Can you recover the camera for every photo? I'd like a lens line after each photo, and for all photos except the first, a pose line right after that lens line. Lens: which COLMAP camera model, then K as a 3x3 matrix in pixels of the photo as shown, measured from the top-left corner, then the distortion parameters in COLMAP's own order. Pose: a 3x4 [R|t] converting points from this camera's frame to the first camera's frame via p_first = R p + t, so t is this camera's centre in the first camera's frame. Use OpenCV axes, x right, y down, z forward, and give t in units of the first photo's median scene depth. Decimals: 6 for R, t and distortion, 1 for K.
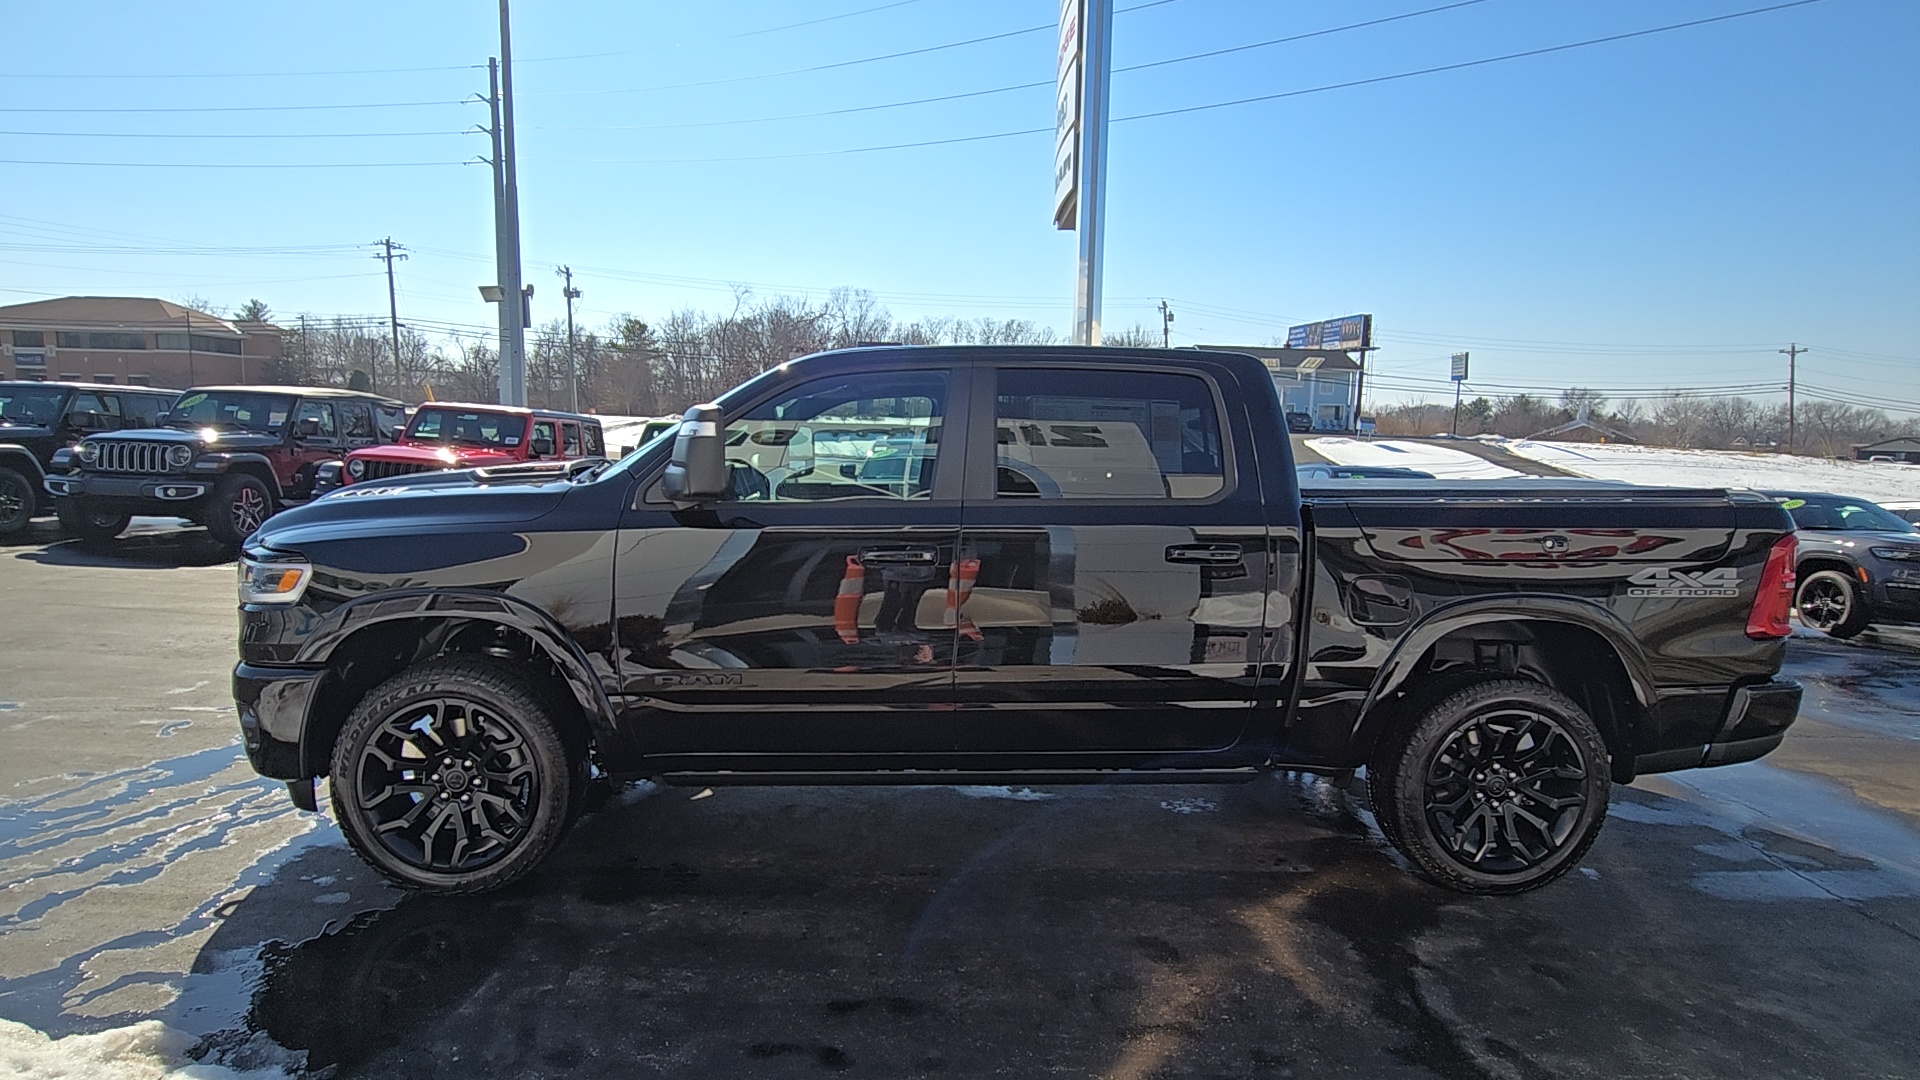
lens RADIAL K [[968.8, 0, 950.2], [0, 968.8, 542.0], [0, 0, 1]] dist [0.000851, -0.001062]
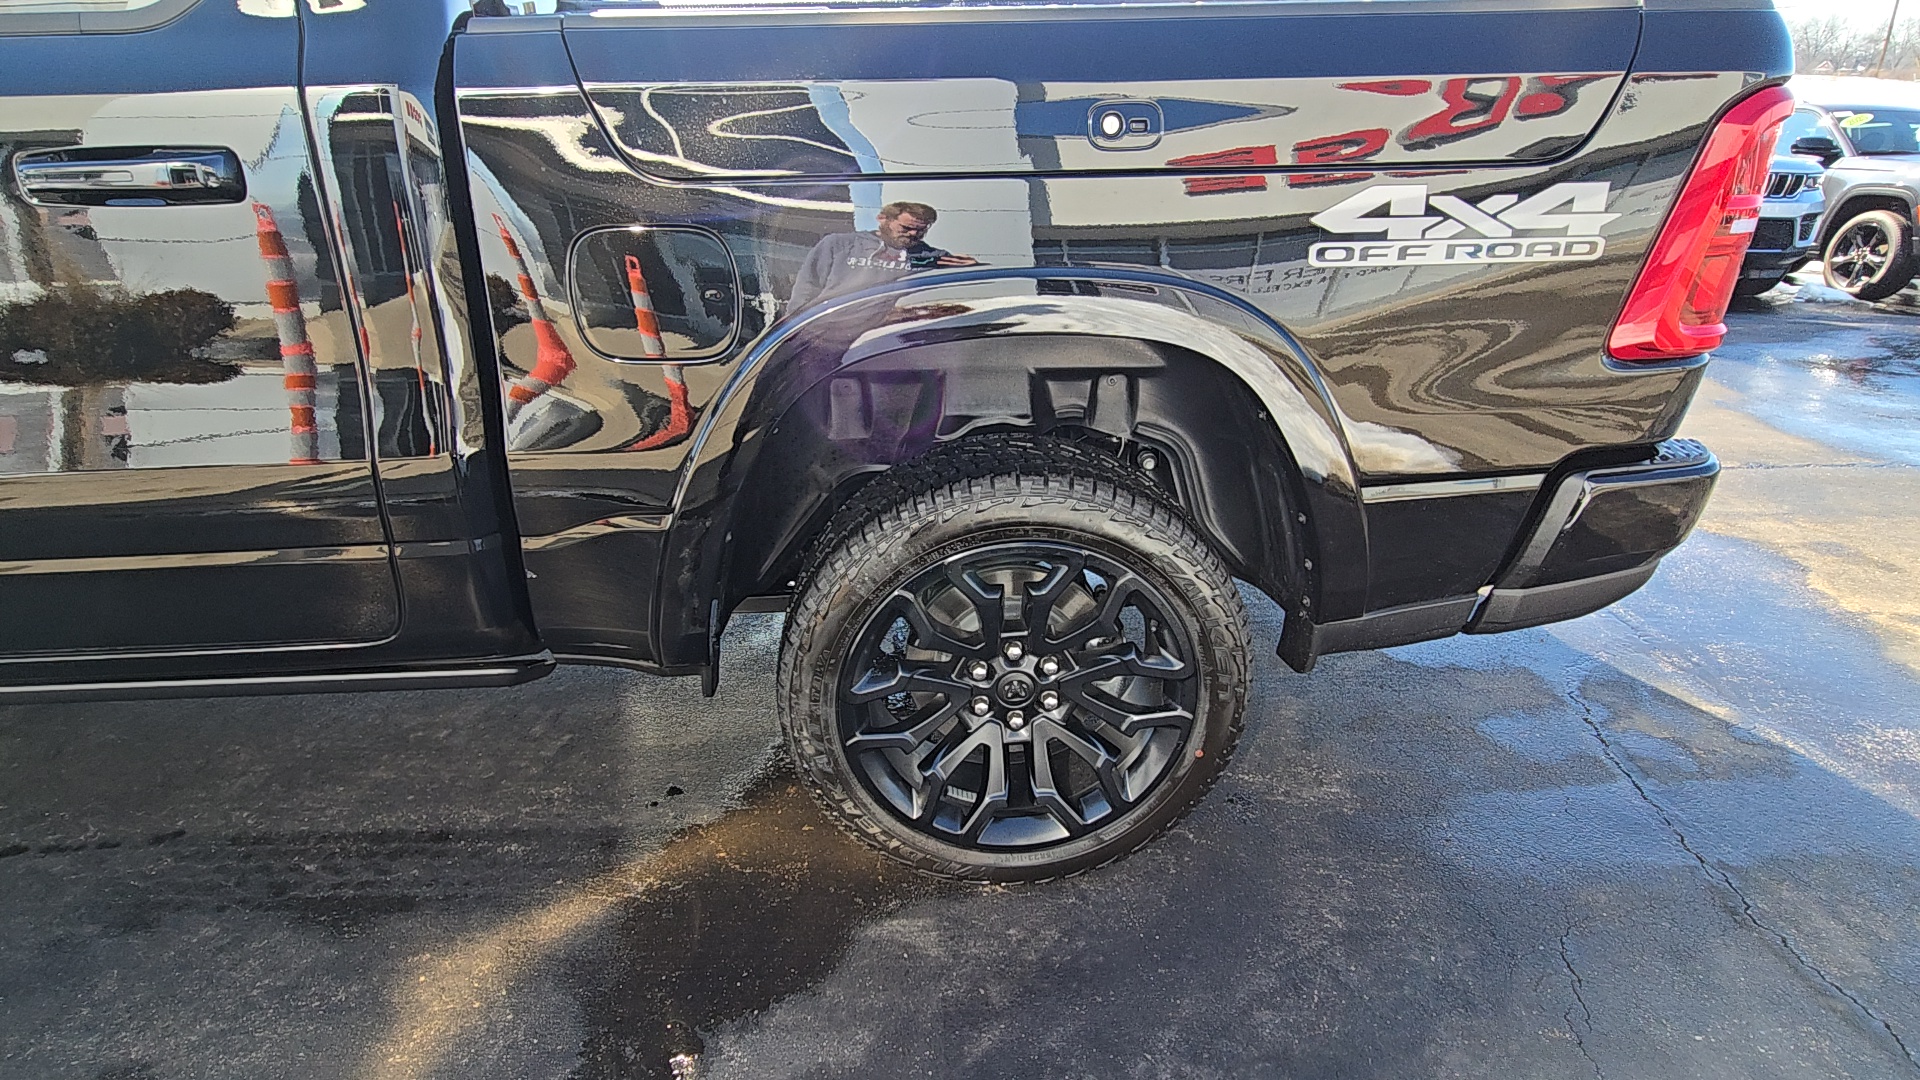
lens RADIAL K [[968.8, 0, 950.2], [0, 968.8, 542.0], [0, 0, 1]] dist [0.000851, -0.001062]
pose [[0.999642, -0.024055, -0.011672, 0.165625], [0.026538, 0.945801, 0.323659, 0.009177], [0.003254, -0.323853, 0.946102, 0.176609]]
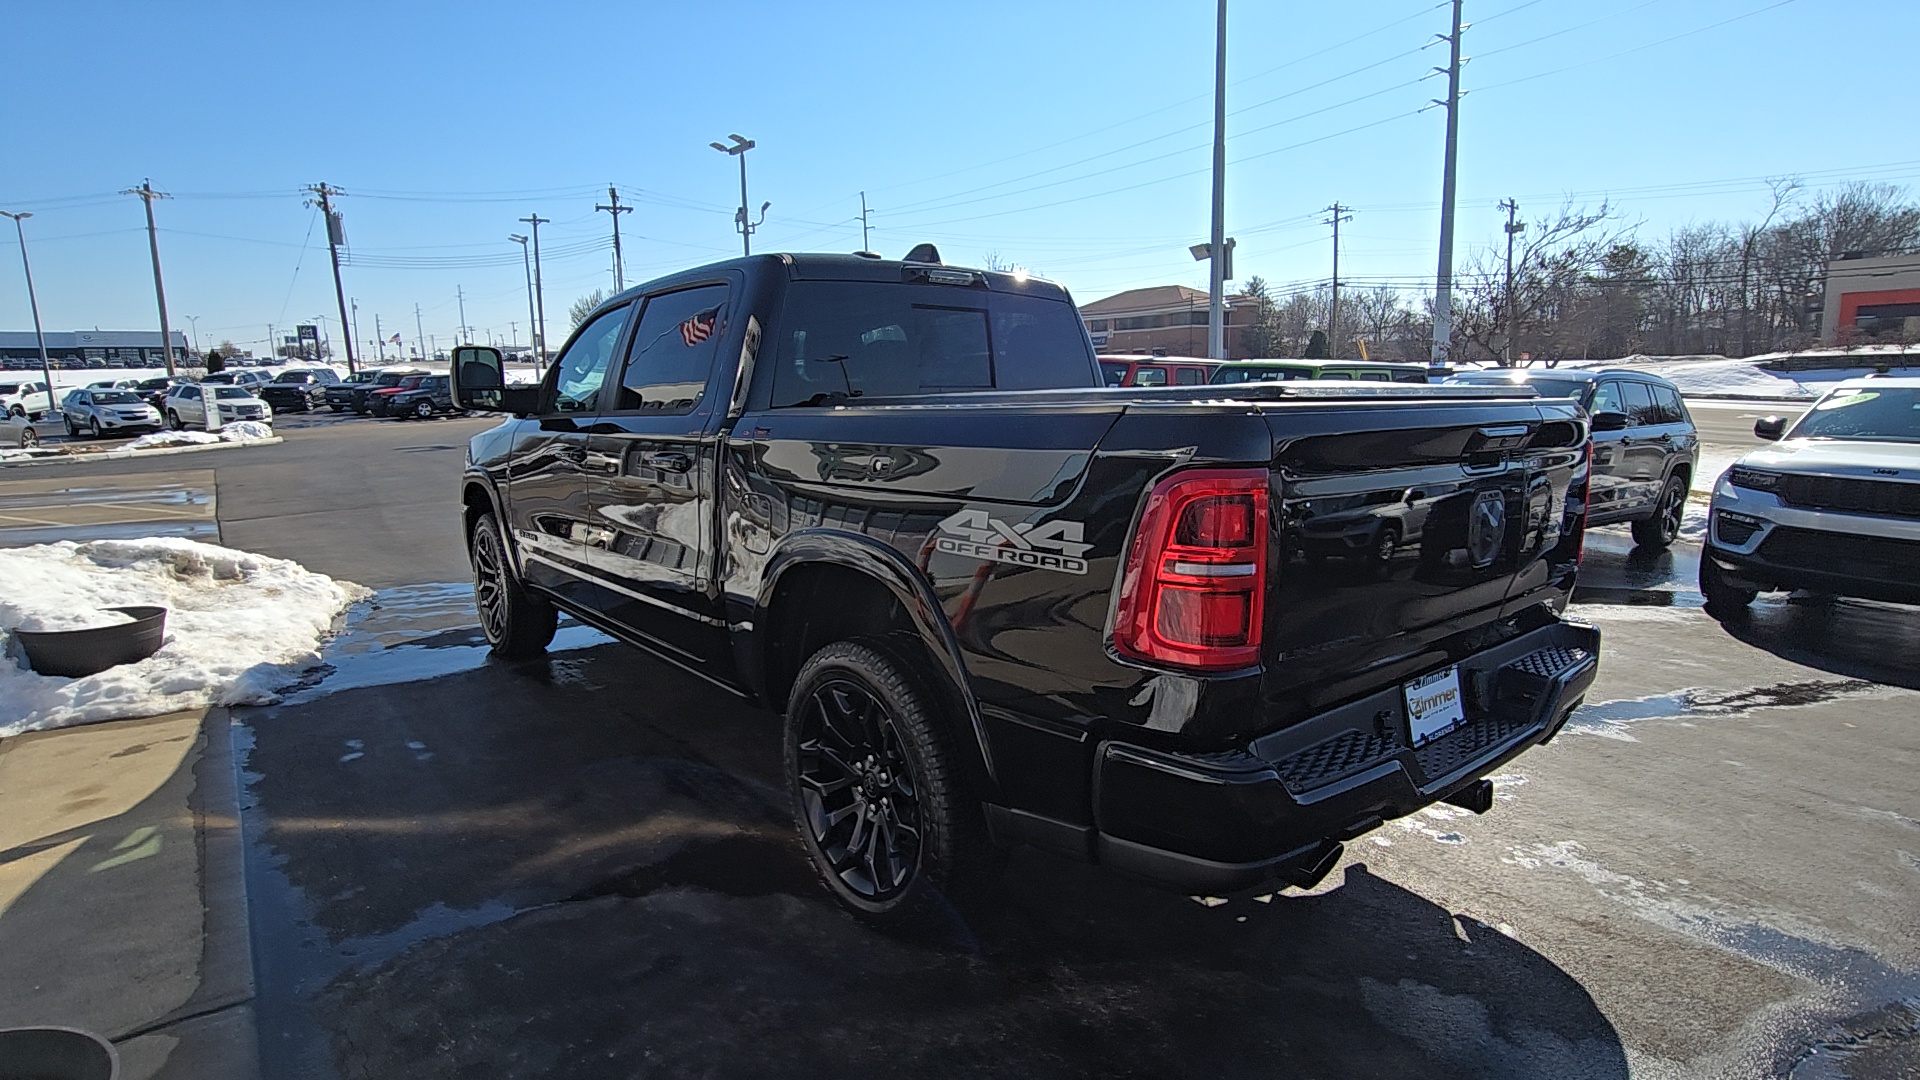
lens RADIAL K [[968.8, 0, 950.2], [0, 968.8, 542.0], [0, 0, 1]] dist [0.000851, -0.001062]
pose [[0.586068, 0.098619, -0.804238, 0.367600], [-0.060712, 0.995120, 0.077783, -0.000370], [0.807984, 0.003241, 0.589195, 0.184224]]
